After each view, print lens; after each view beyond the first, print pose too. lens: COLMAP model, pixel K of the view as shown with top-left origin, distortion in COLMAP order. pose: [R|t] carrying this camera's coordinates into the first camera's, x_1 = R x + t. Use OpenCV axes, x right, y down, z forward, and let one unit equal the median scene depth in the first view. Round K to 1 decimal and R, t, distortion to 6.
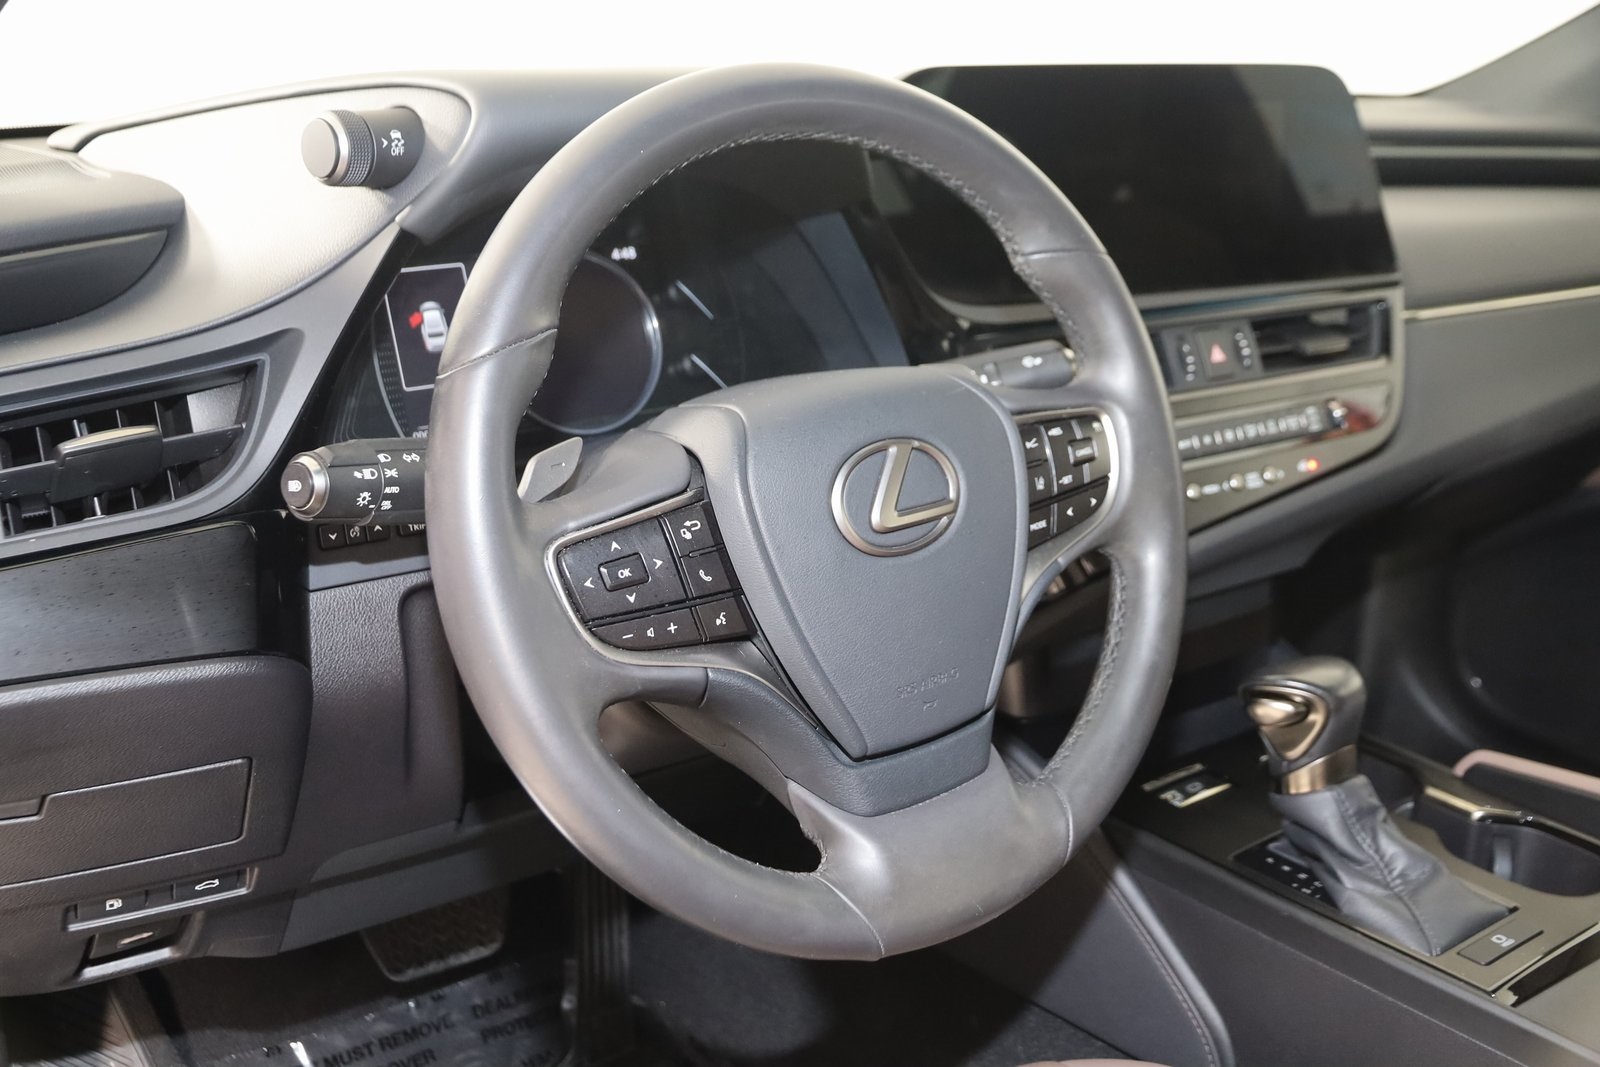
lens RADIAL K [[1586.4, 0, 800.0], [0, 1586.4, 533.5], [0, 0, 1]] dist [0.001488, 0.046899]
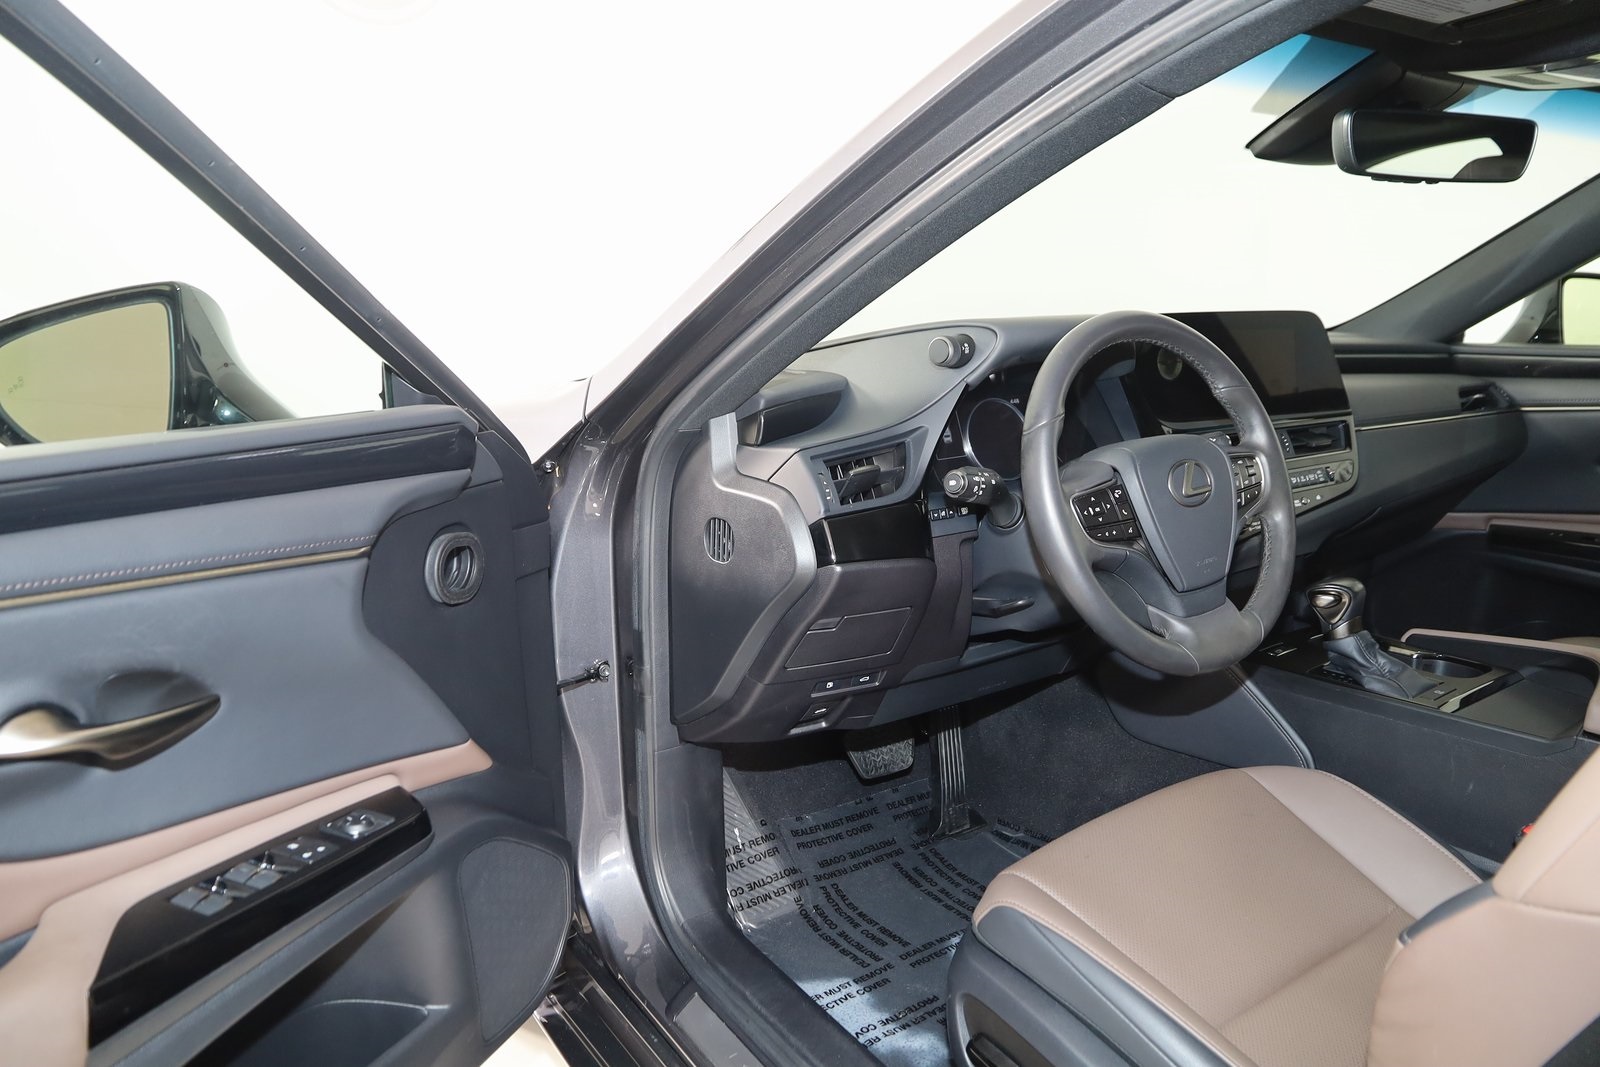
lens RADIAL K [[1061.5, 0, 816.3], [0, 1061.5, 541.6], [0, 0, 1]] dist [-0.119692, 0.078373]
pose [[0.997998, -0.030832, -0.055230, -0.368653], [0.025415, 0.995036, -0.096215, 0.178126], [0.057922, 0.094619, 0.993827, -0.529172]]
